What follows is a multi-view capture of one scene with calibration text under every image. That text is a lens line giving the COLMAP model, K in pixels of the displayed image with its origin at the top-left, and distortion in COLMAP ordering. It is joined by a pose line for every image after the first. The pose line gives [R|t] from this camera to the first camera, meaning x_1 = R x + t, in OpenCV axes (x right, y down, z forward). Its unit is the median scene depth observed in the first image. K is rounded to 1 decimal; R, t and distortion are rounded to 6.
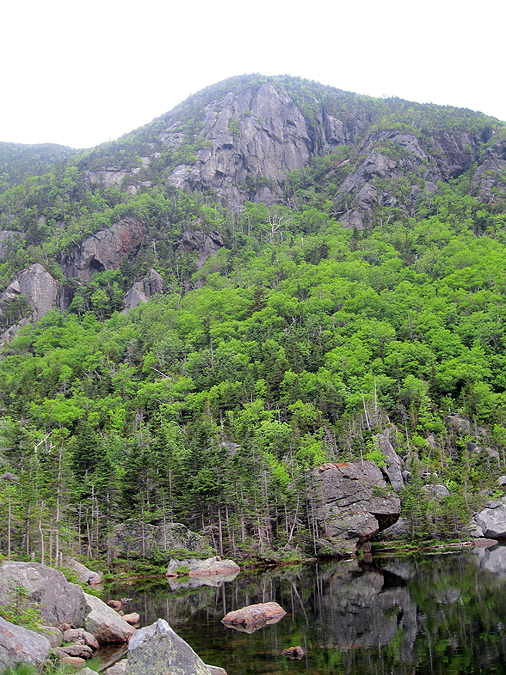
lens RADIAL K [[683.8, 0, 253.0], [0, 683.8, 337.5], [0, 0, 1]] dist [-0.112287, 0.026490]
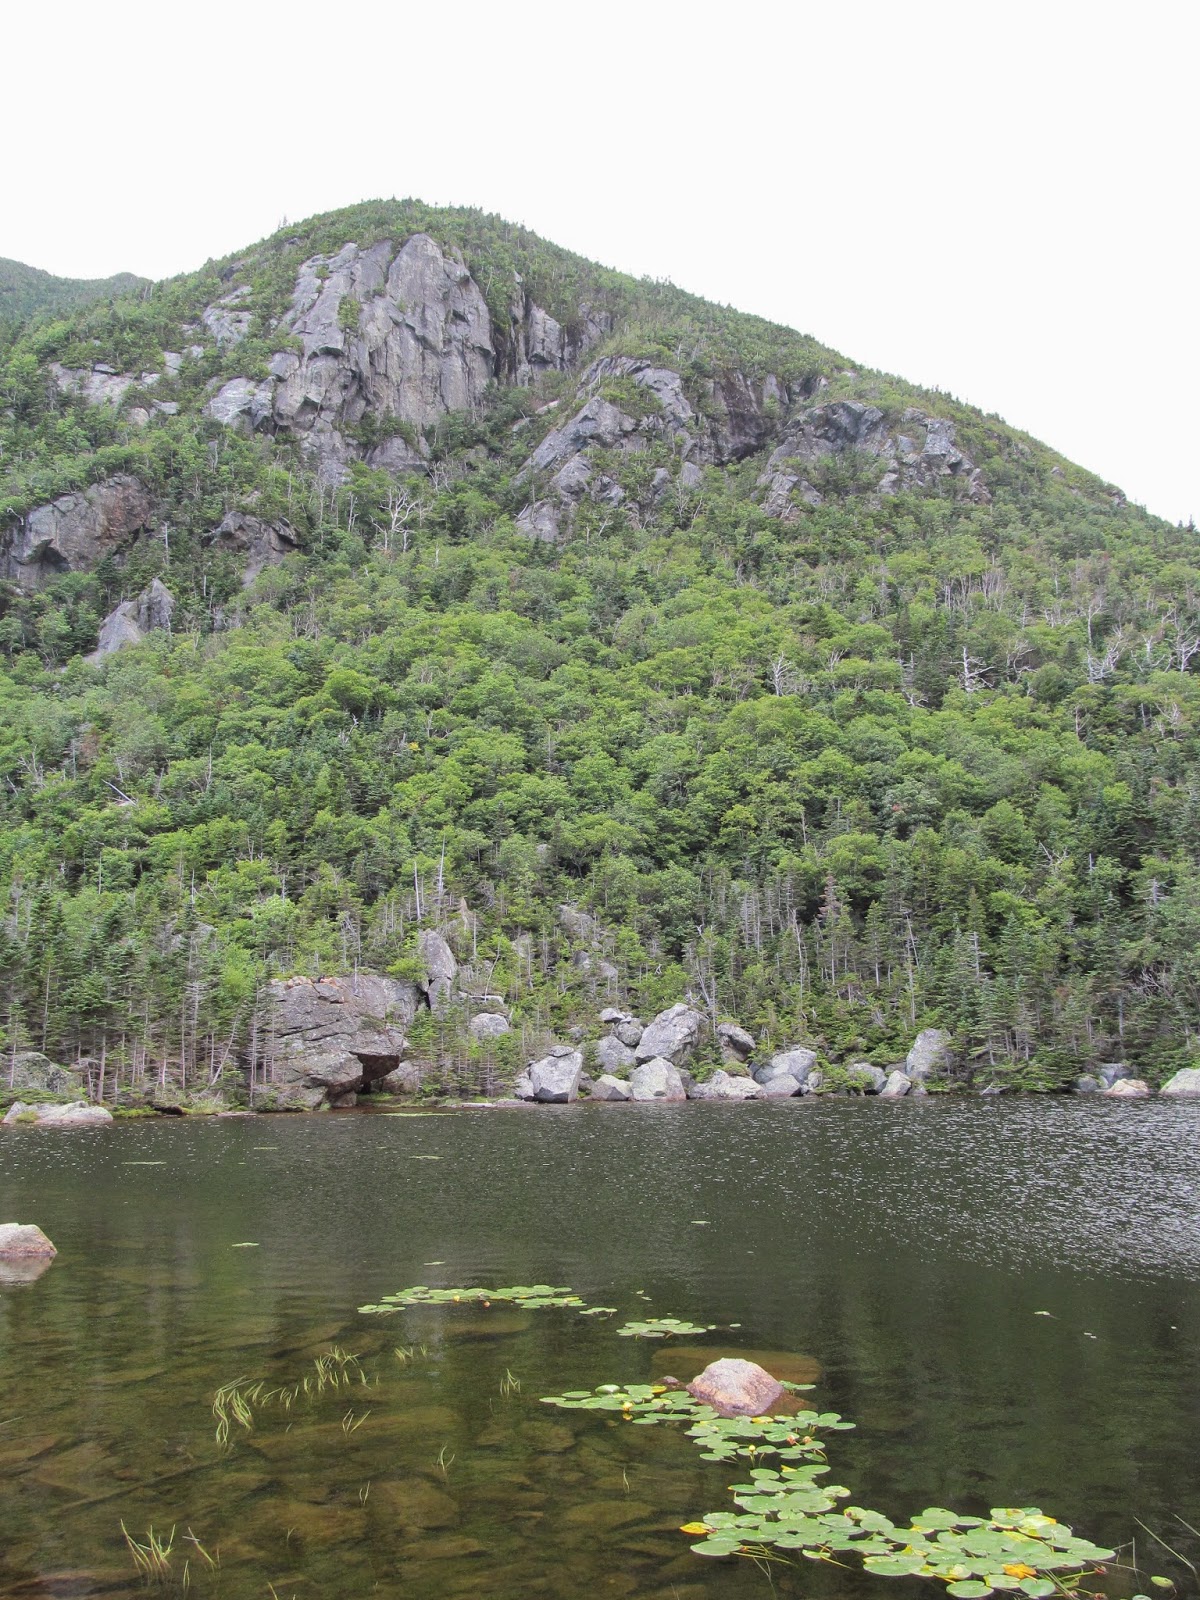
lens RADIAL K [[1324.2, 0, 605.6], [0, 1324.2, 791.2], [0, 0, 1]] dist [-0.054793, 0.007846]
pose [[0.985230, 0.081893, 0.150382, 0.053784], [-0.093123, 0.993247, 0.069203, -0.032870], [-0.143699, -0.082185, 0.986203, -0.092508]]
